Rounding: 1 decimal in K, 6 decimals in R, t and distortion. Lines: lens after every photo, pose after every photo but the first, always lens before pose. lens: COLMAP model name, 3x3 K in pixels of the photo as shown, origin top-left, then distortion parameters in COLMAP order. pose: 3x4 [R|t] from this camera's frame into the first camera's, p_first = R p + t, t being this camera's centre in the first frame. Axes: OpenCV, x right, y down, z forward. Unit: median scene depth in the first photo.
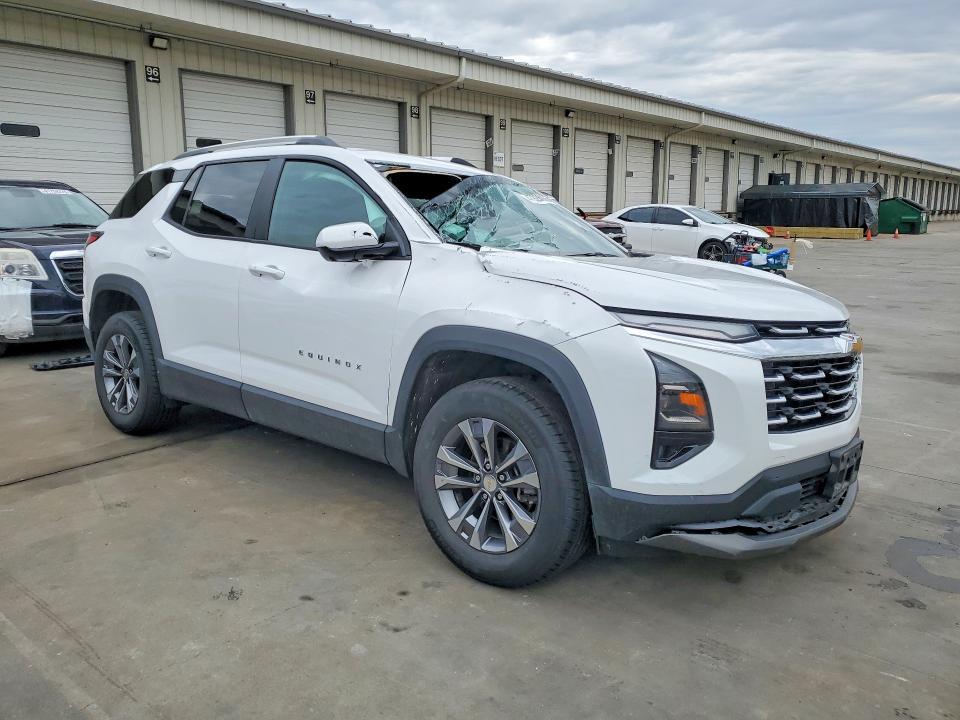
lens RADIAL K [[750.1, 0, 485.9], [0, 750.1, 357.5], [0, 0, 1]] dist [0.007026, 0.004502]
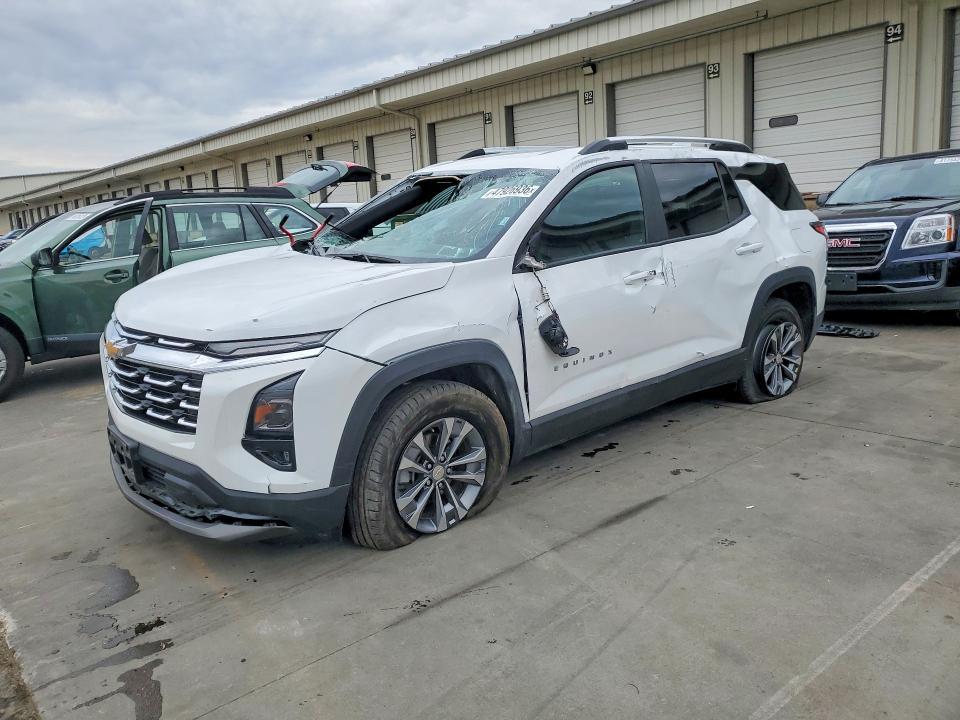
lens RADIAL K [[777.9, 0, 480.0], [0, 777.9, 360.0], [0, 0, 1]] dist [-0.002956, -0.002328]
pose [[-0.192889, 0.193254, -0.962001, 1.112212], [-0.126166, 0.967390, 0.219634, -0.238620], [0.973076, 0.163736, -0.162217, 1.270895]]
